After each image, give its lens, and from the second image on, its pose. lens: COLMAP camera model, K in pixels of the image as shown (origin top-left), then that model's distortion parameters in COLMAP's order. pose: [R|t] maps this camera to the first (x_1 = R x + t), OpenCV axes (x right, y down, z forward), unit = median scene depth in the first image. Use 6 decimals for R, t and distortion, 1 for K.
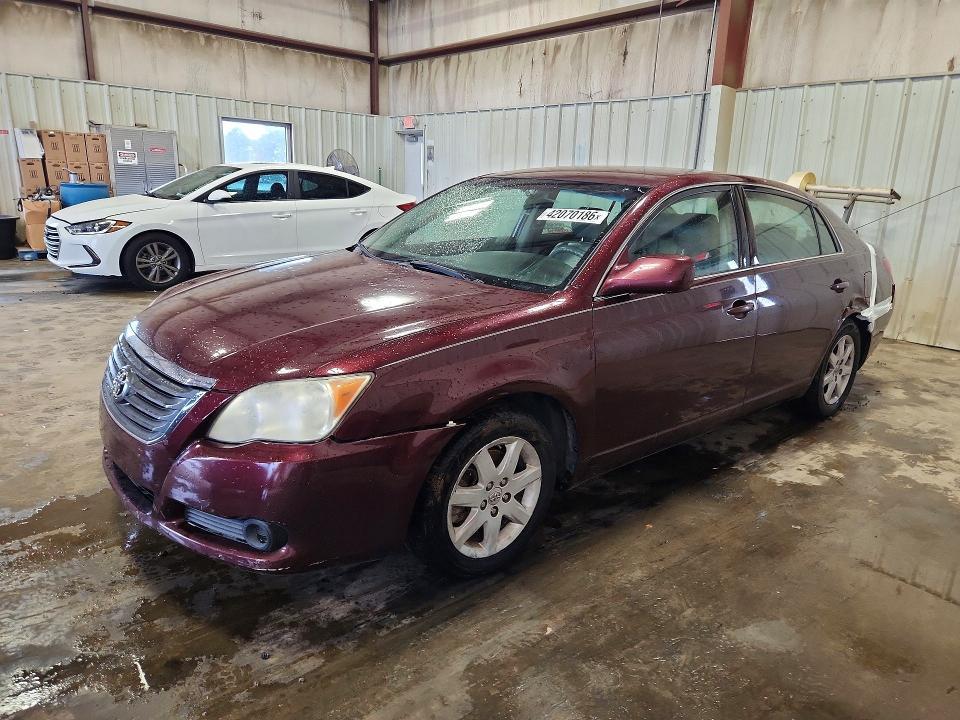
lens RADIAL K [[653.6, 0, 539.3], [0, 653.6, 359.2], [0, 0, 1]] dist [0.070960, -0.073019]
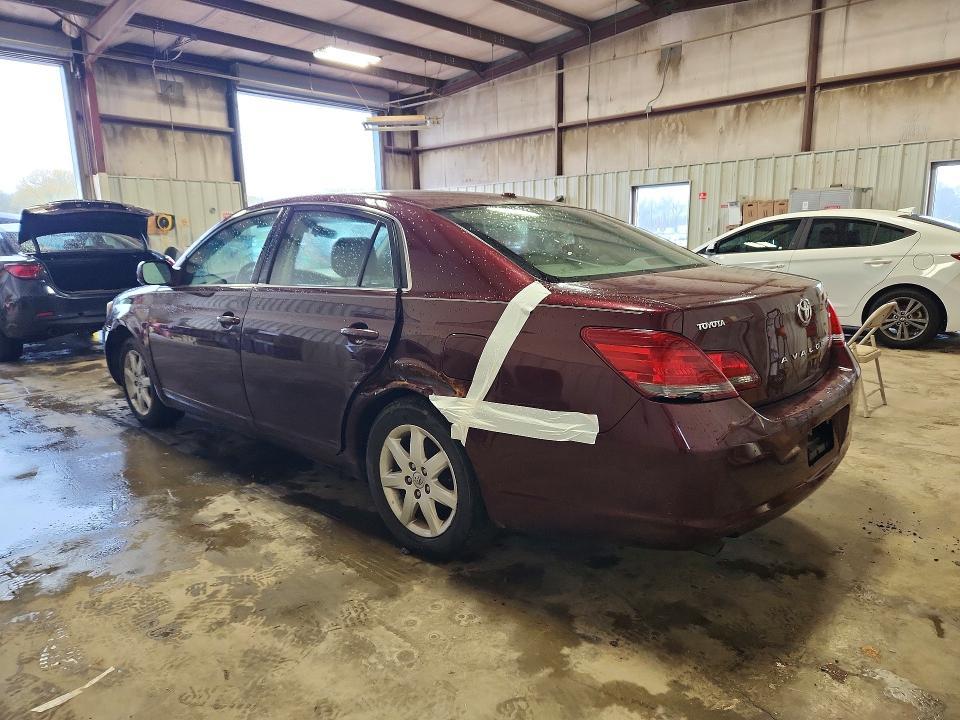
lens RADIAL K [[679.2, 0, 519.8], [0, 679.2, 380.1], [0, 0, 1]] dist [0.037263, -0.005159]
pose [[0.058522, 0.160528, -0.985295, 1.093222], [-0.228603, 0.962915, 0.143304, -0.199027], [0.971759, 0.216855, 0.093049, 1.015872]]
